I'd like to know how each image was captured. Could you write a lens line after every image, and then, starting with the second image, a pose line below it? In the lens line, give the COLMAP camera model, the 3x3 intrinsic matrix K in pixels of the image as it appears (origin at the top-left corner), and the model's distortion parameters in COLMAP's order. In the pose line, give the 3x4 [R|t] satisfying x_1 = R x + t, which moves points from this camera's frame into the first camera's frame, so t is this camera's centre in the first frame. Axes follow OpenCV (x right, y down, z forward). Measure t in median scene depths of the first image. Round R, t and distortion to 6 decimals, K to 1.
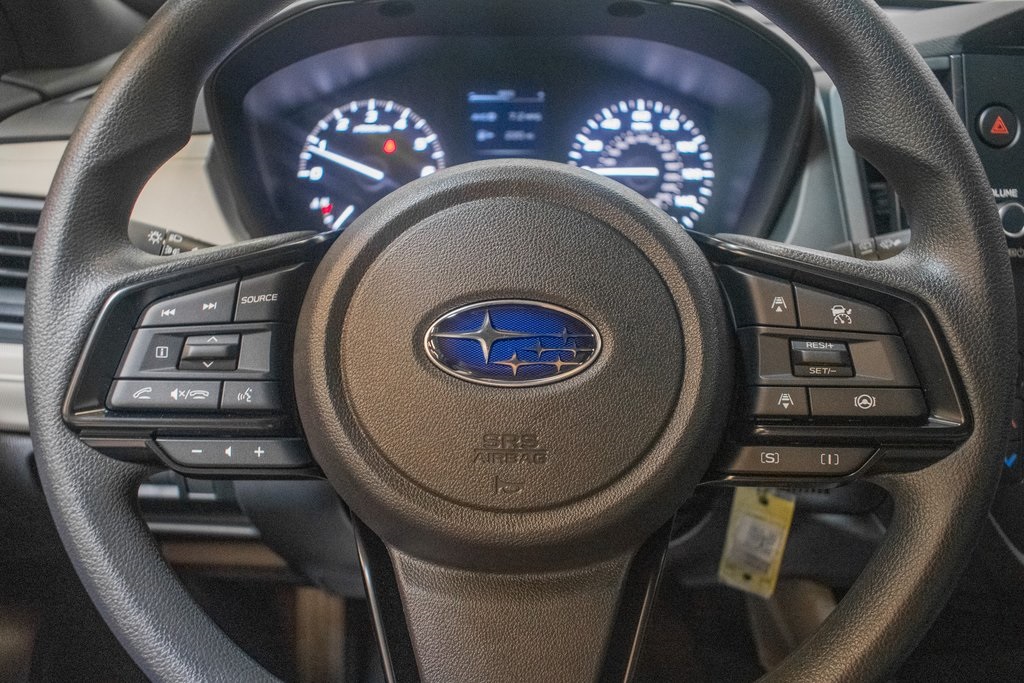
lens RADIAL K [[809.7, 0, 507.6], [0, 809.7, 346.4], [0, 0, 1]] dist [-0.034181, 0.008087]
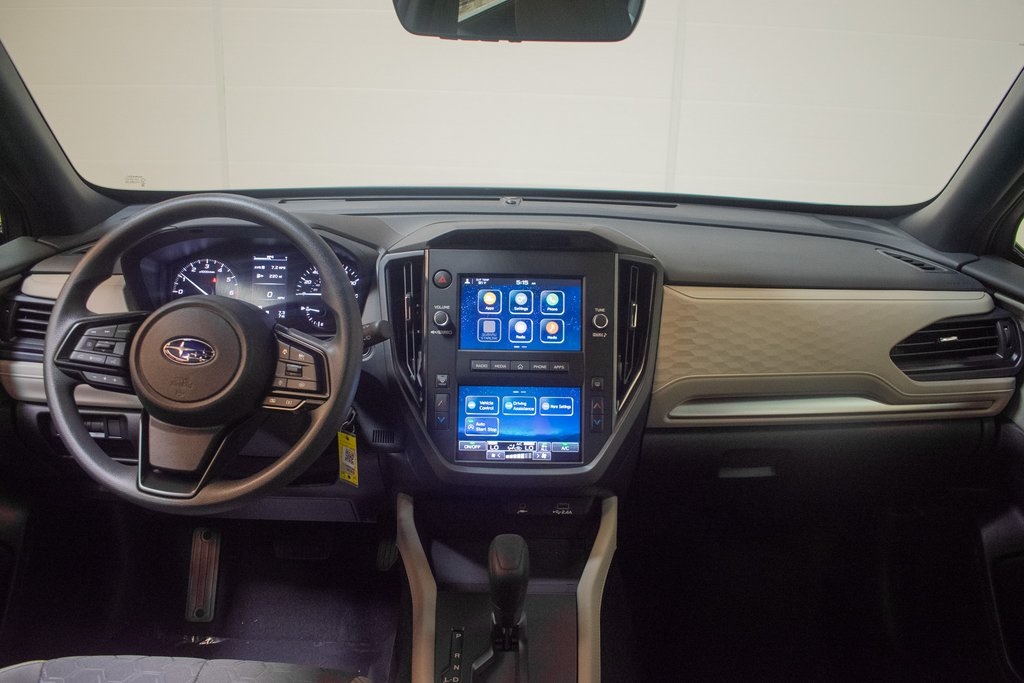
lens RADIAL K [[809.7, 0, 506.3], [0, 809.7, 338.5], [0, 0, 1]] dist [-0.034181, 0.008087]
pose [[0.993059, 0.110437, -0.040466, 1.291104], [-0.114013, 0.988379, -0.100539, 0.112153], [0.028892, 0.104455, 0.994110, -2.036262]]
